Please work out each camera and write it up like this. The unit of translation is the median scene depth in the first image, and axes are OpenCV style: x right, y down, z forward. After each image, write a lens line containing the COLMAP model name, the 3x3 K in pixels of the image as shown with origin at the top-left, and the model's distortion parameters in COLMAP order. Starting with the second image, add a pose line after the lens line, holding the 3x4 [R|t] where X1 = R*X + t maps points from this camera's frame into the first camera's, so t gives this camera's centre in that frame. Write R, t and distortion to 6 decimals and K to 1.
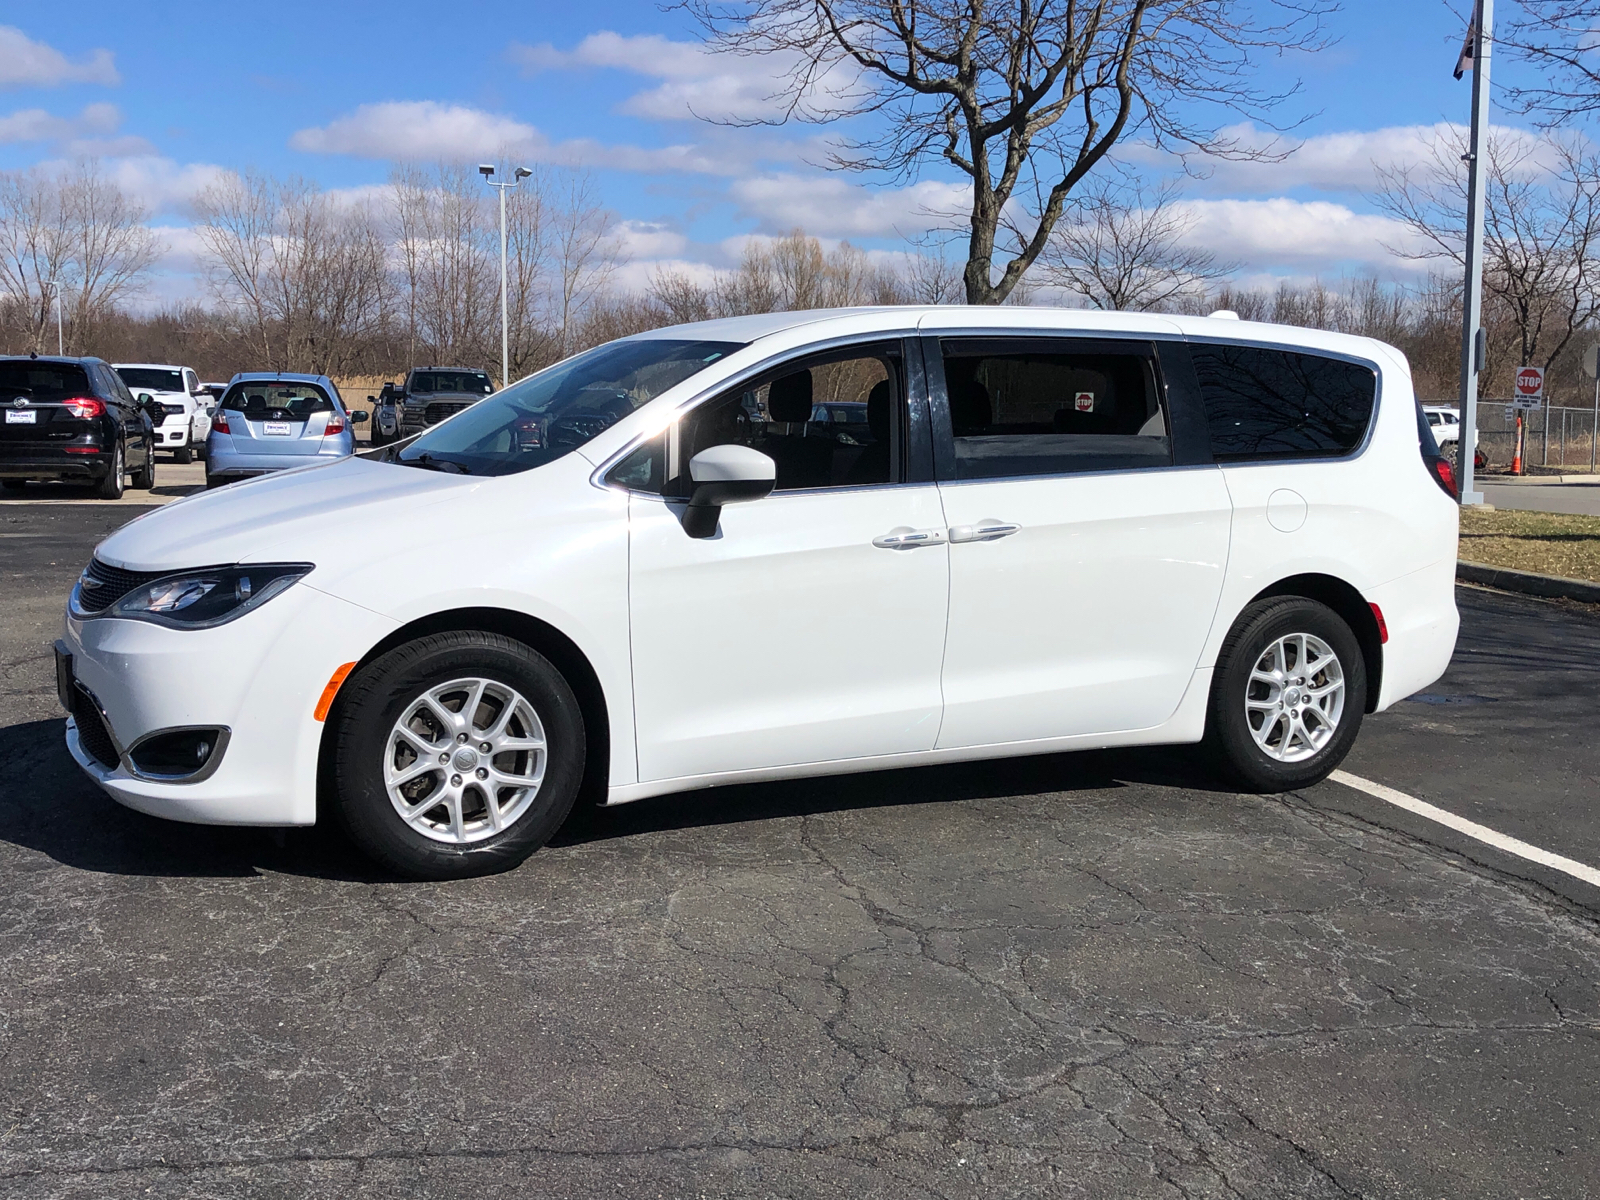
lens RADIAL K [[1756.6, 0, 800.1], [0, 1756.6, 554.8], [0, 0, 1]] dist [0.136590, -0.423965]
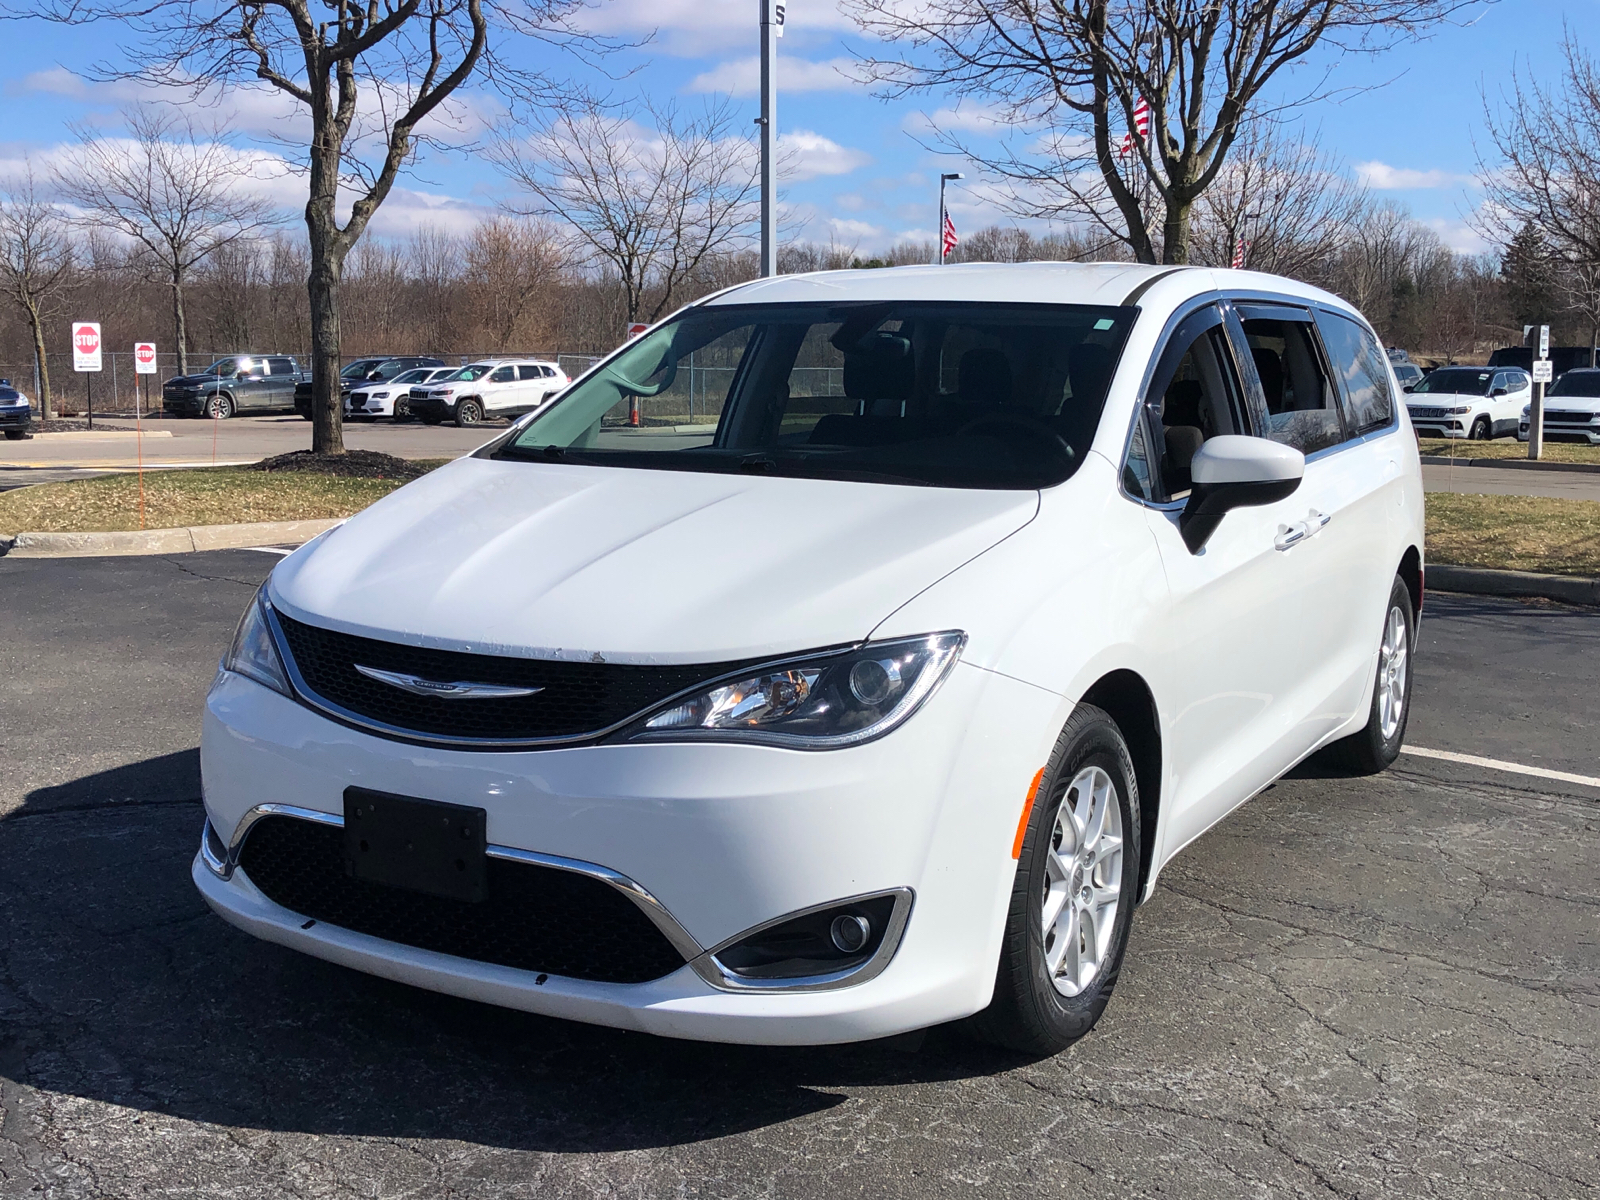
lens RADIAL K [[1756.6, 0, 800.1], [0, 1756.6, 554.8], [0, 0, 1]] dist [0.136590, -0.423965]
pose [[0.841847, -0.063260, 0.535996, -0.601656], [0.048286, 0.997953, 0.041941, -0.048195], [-0.537551, -0.009427, 0.843178, 0.402693]]
